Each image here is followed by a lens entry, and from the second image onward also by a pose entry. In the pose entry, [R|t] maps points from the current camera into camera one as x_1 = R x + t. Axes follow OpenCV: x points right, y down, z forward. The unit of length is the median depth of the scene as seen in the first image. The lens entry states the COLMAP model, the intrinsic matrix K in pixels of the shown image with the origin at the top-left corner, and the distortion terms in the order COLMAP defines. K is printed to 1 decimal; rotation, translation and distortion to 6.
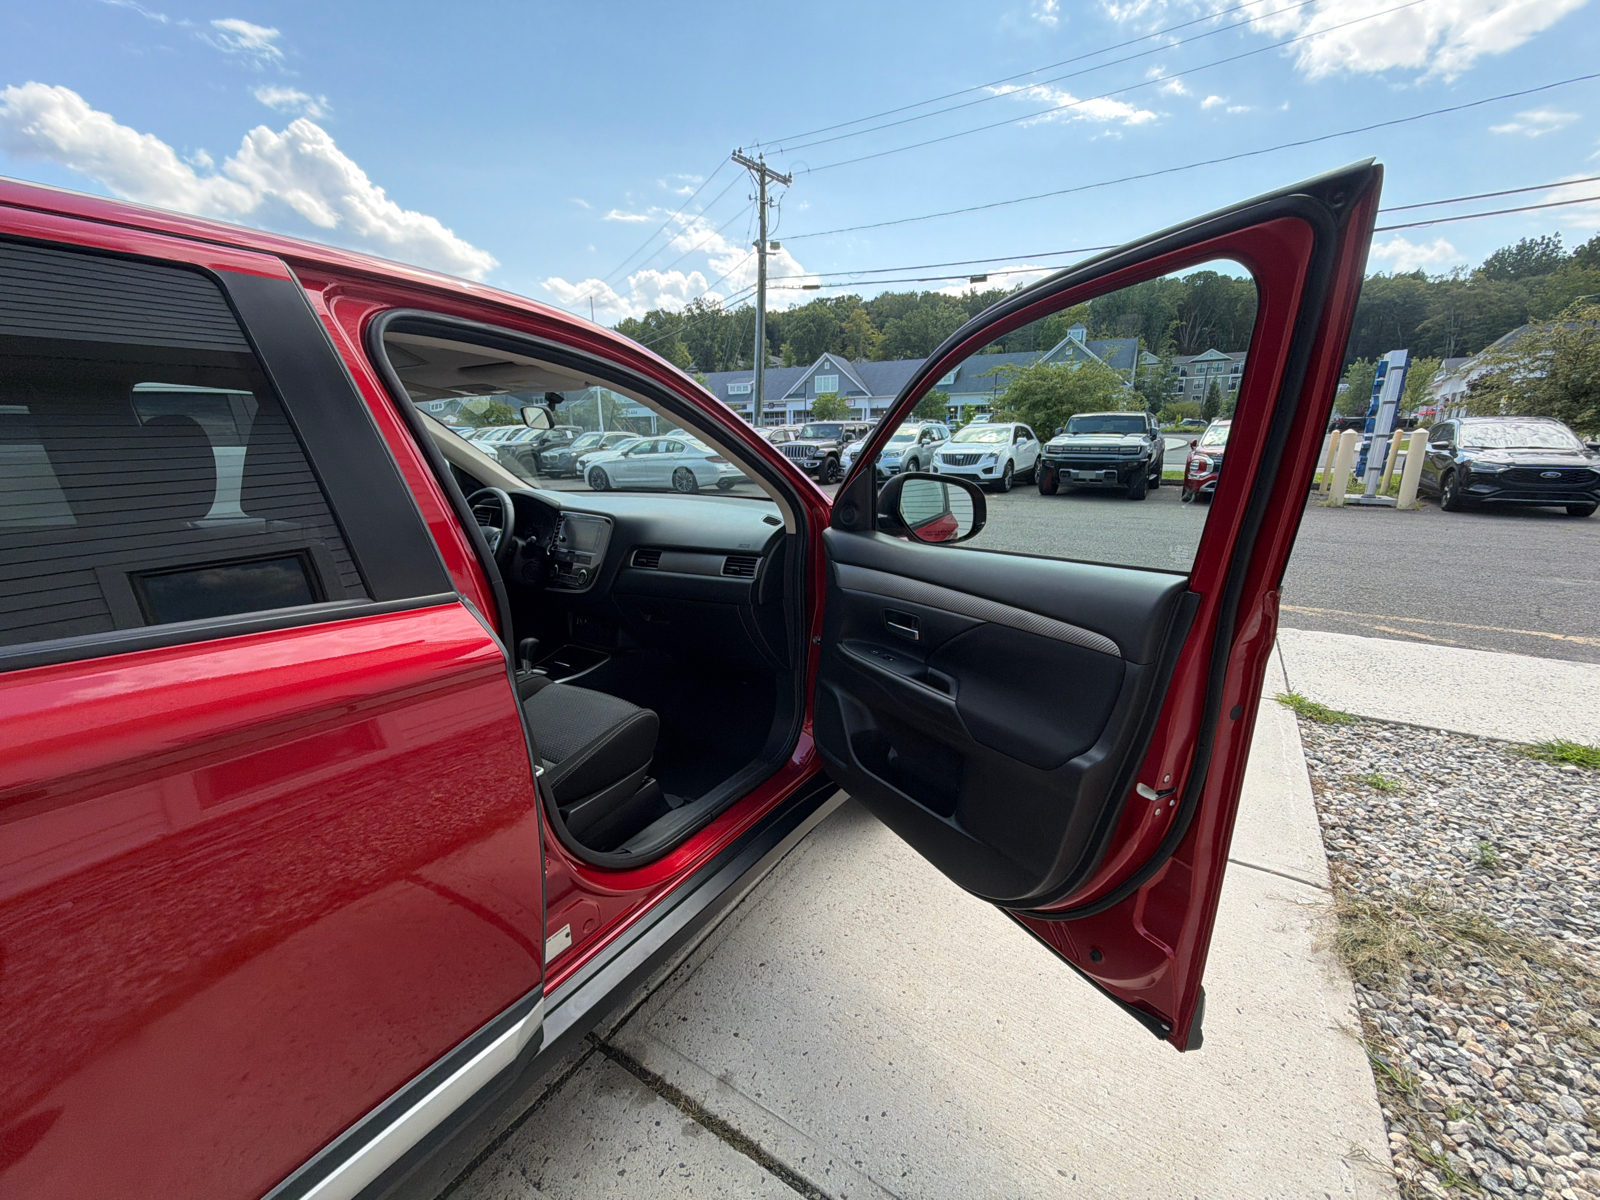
lens RADIAL K [[640.0, 0, 800.9], [0, 640.0, 599.4], [0, 0, 1]] dist [-0.002048, 0.000833]
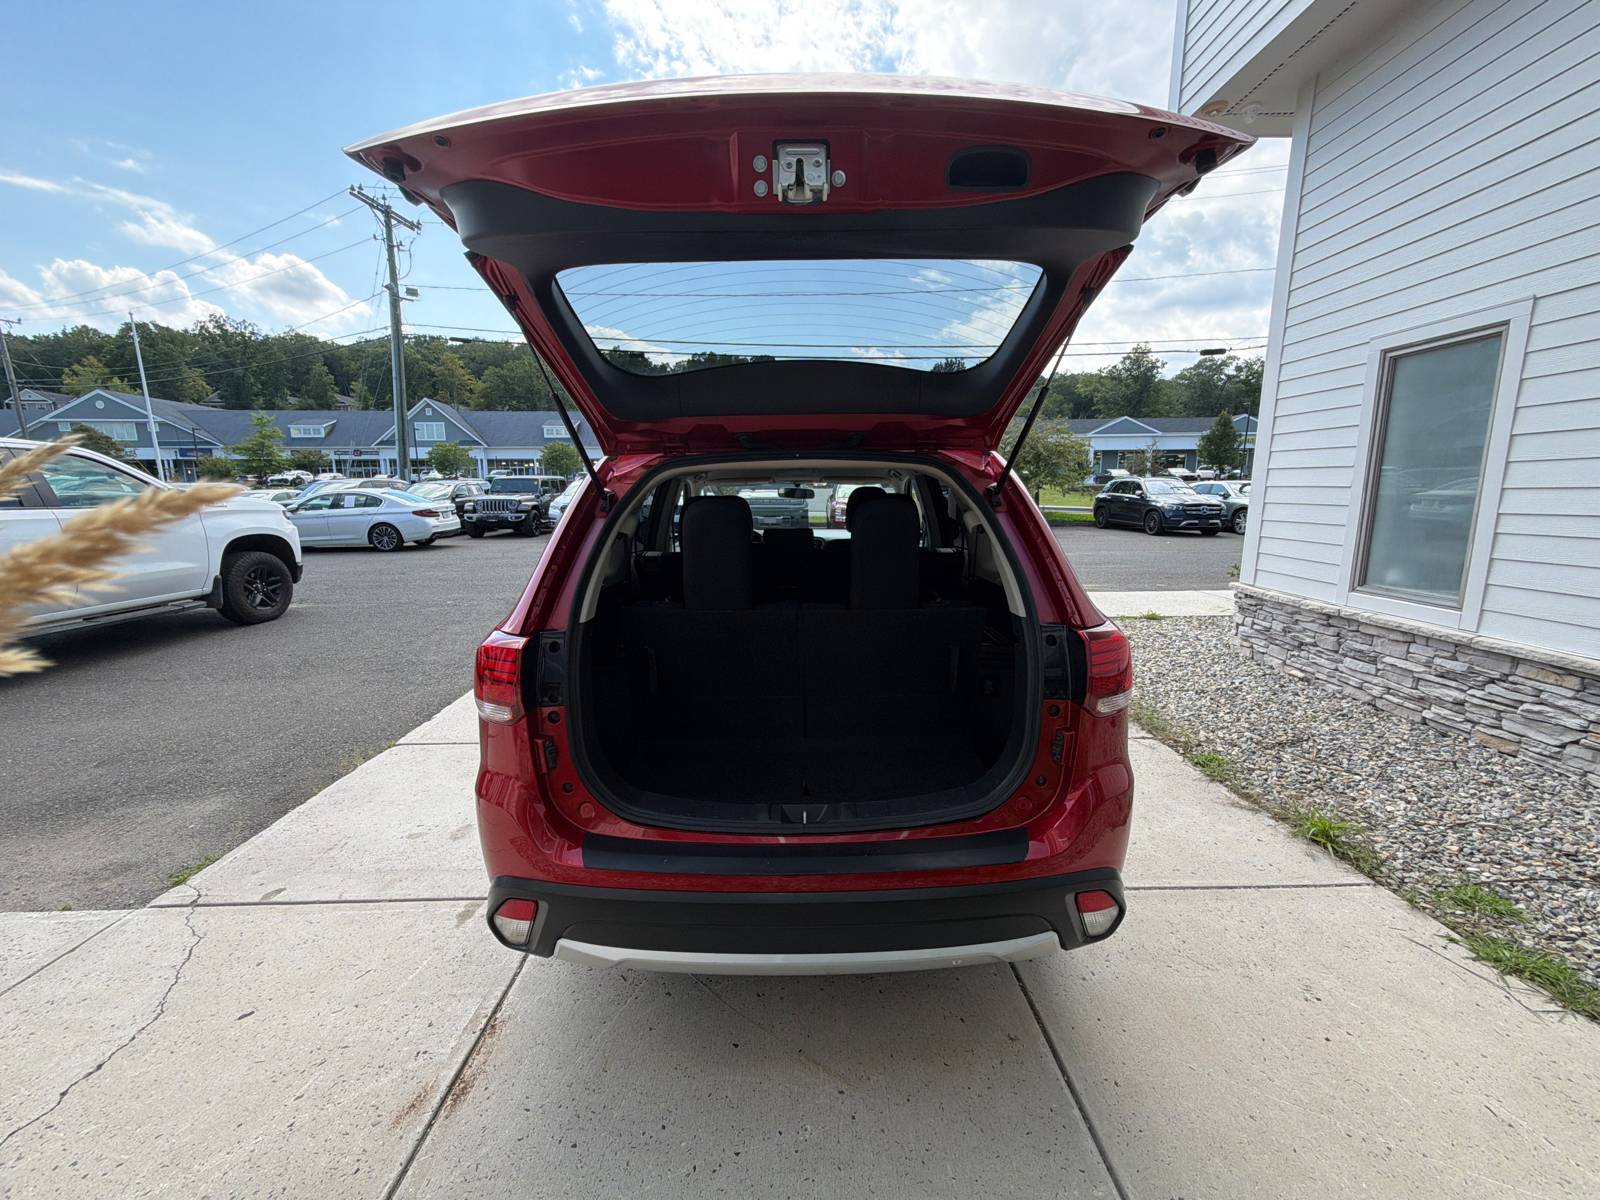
lens RADIAL K [[638.8, 0, 801.0], [0, 638.8, 598.1], [0, 0, 1]] dist [-0.002409, 0.000767]
pose [[0.833763, -0.091303, 0.544521, -0.119572], [0.133677, 0.990271, -0.038640, 0.011273], [-0.535696, 0.105006, 0.837856, -0.057177]]
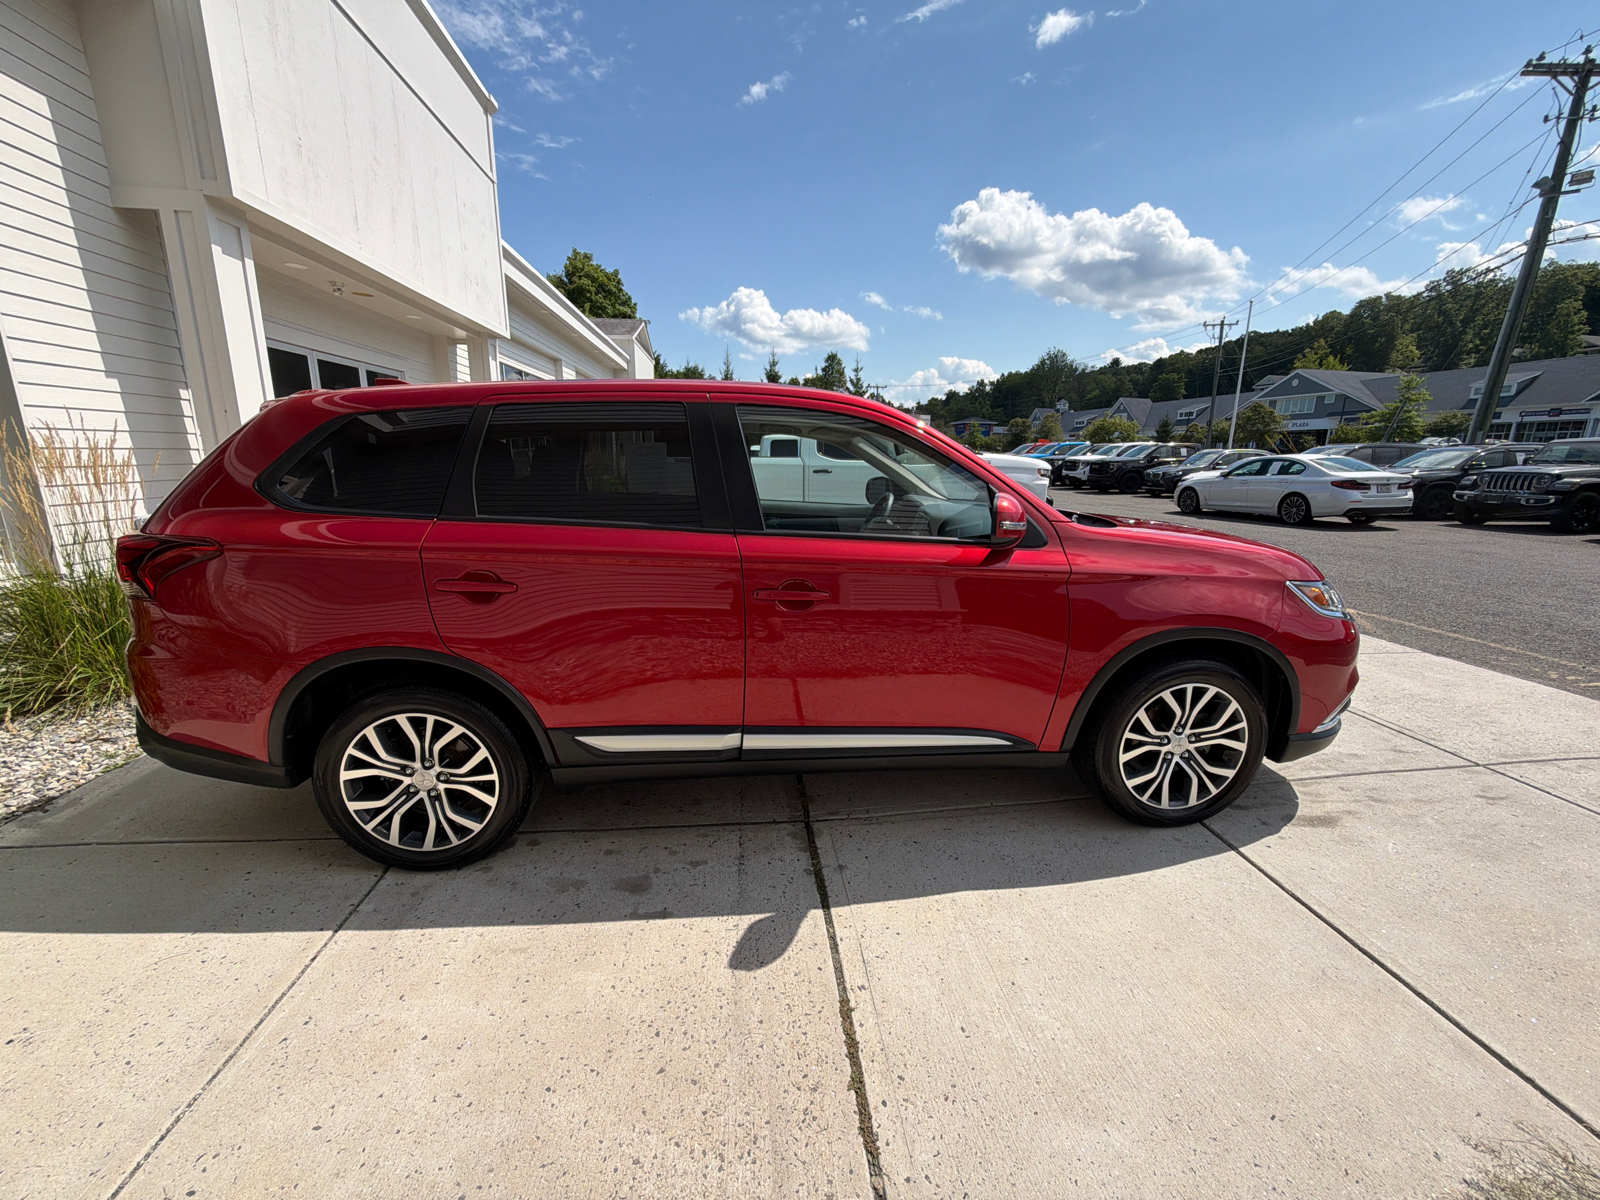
lens RADIAL K [[640.0, 0, 800.7], [0, 640.0, 599.3], [0, 0, 1]] dist [-0.002048, 0.000833]
pose [[0.616691, 0.185585, -0.765017, 0.051389], [-0.204158, 0.976268, 0.072258, 0.000702], [0.760271, 0.111623, 0.639944, -0.009076]]
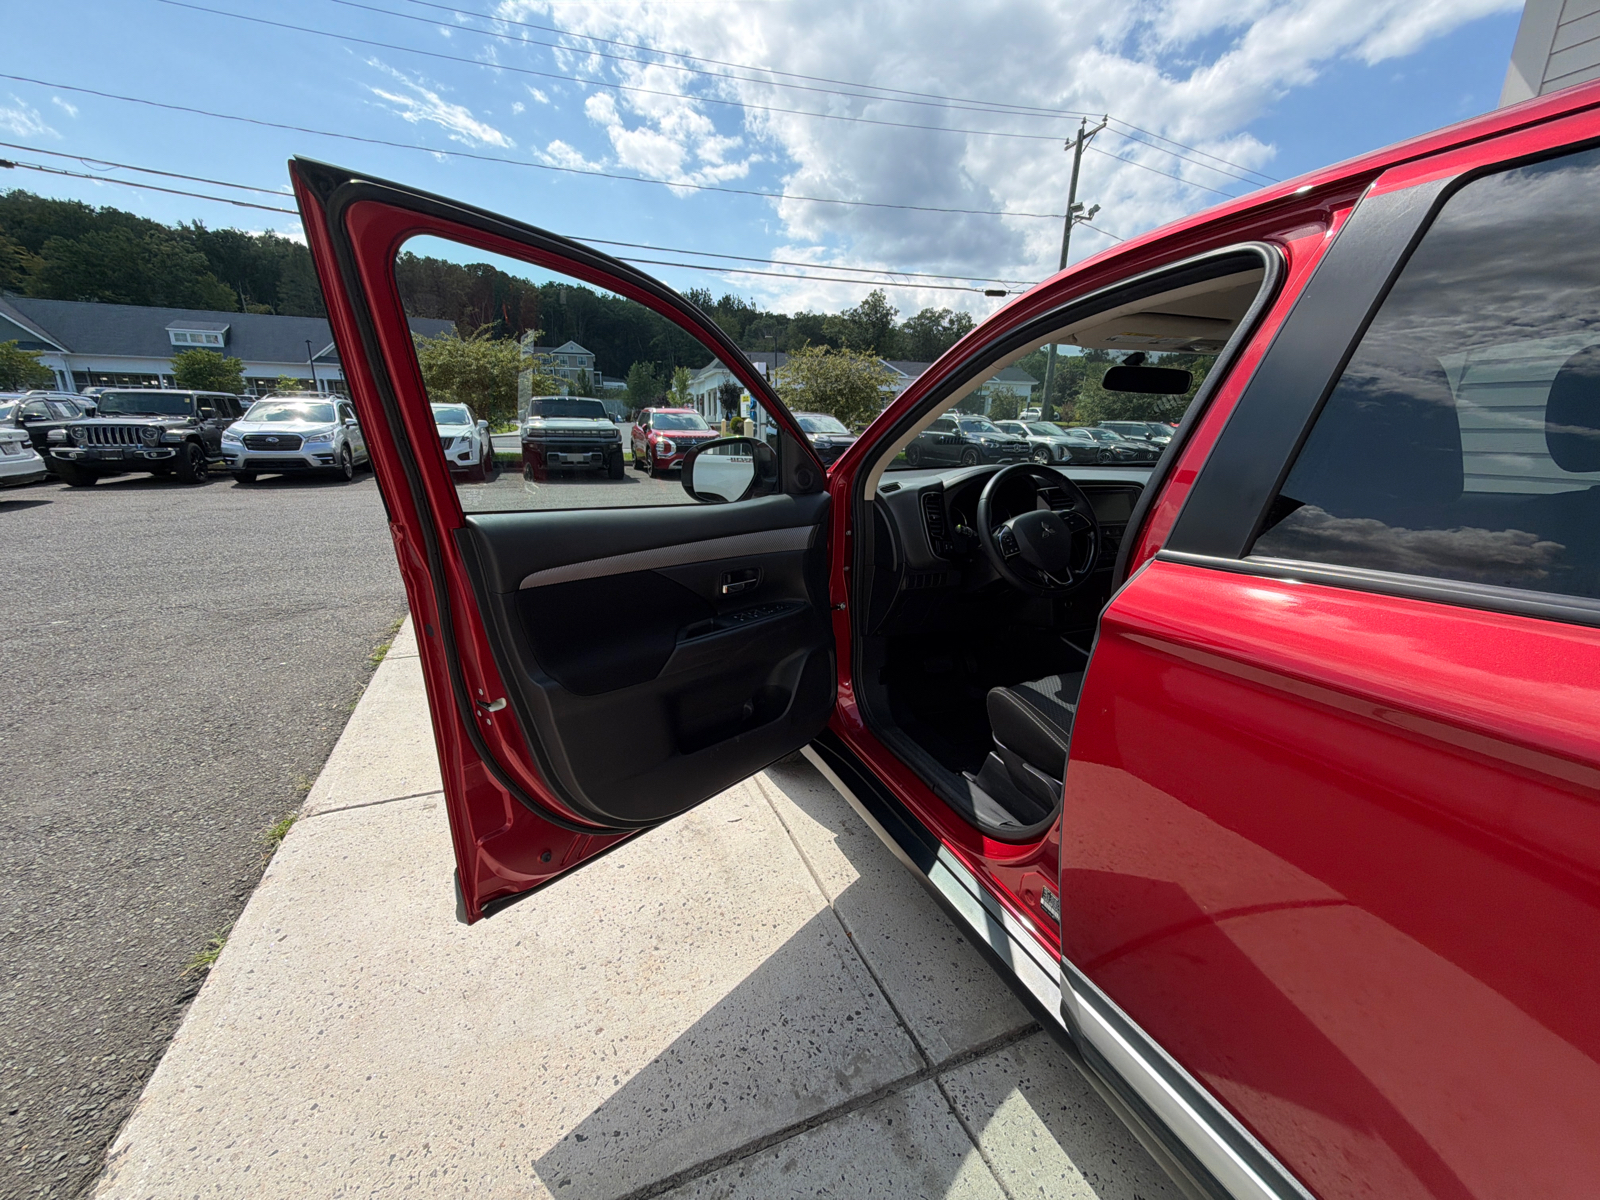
lens RADIAL K [[640.2, 0, 801.9], [0, 640.2, 601.3], [0, 0, 1]] dist [-0.003257, 0.000346]
pose [[0.569566, -0.202649, 0.796573, -0.112222], [0.183671, 0.976004, 0.116968, -0.012895], [-0.801161, 0.079686, 0.593119, 0.065930]]
